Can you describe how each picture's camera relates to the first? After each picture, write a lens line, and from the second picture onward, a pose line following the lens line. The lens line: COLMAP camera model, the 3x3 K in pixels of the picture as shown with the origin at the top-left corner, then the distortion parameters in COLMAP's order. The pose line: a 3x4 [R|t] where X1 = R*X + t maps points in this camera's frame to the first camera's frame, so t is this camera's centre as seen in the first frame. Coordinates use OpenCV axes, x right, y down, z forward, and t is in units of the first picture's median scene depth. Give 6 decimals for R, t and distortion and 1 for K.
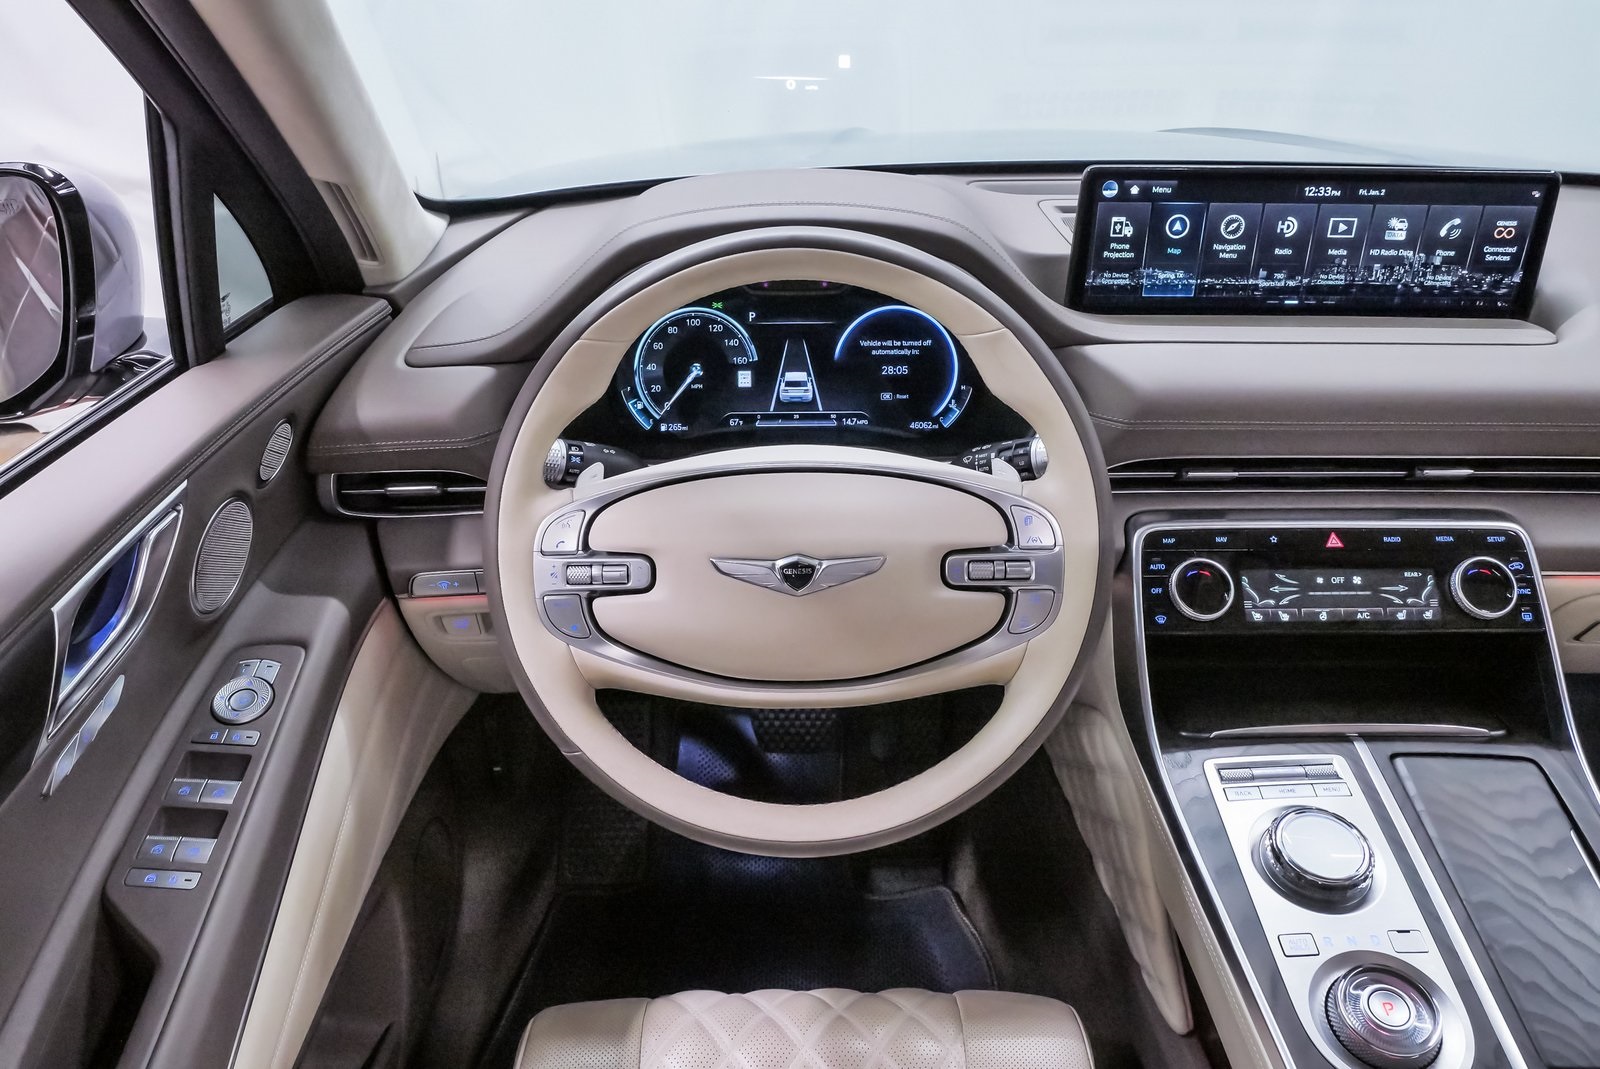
lens RADIAL K [[1167.9, 0, 800.0], [0, 1167.9, 530.5], [0, 0, 1]] dist [-0.047913, 0.022951]
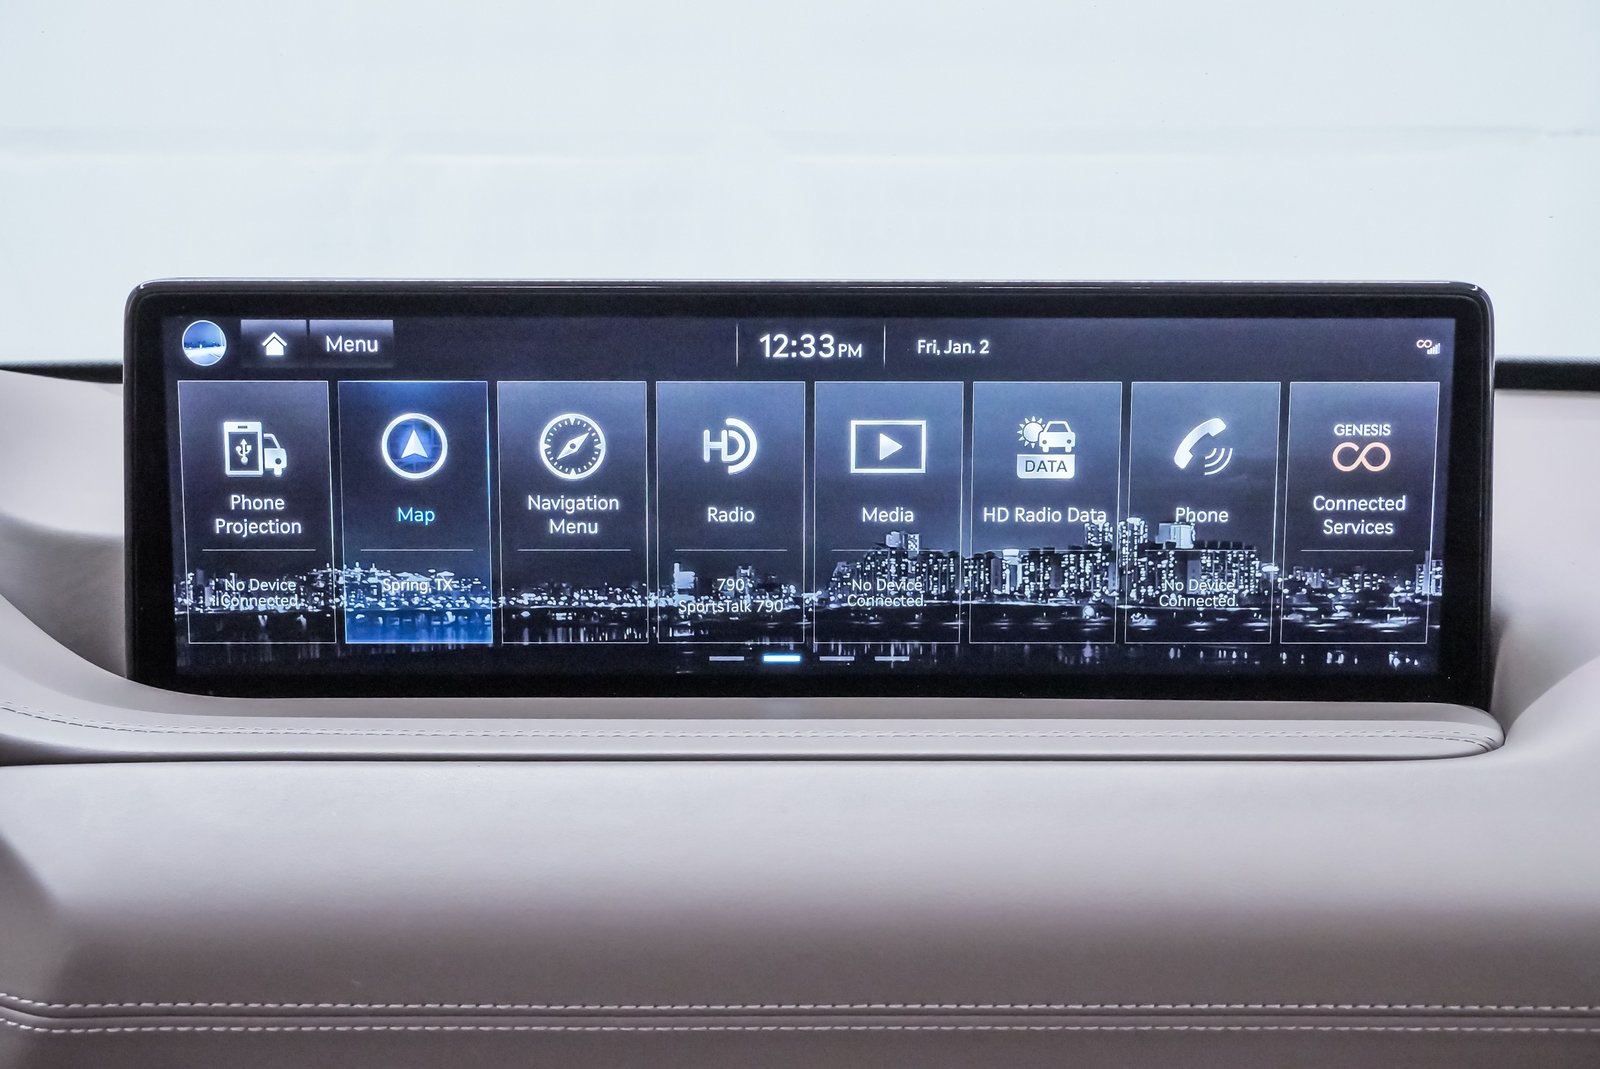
lens RADIAL K [[2230.5, 0, 788.6], [0, 2230.5, 549.0], [0, 0, 1]] dist [0.035456, 0.000000]
pose [[0.999987, -0.000326, 0.005063, 0.434933], [0.001834, 0.953683, -0.300808, -0.027555], [-0.004731, 0.300813, 0.953671, 0.358633]]
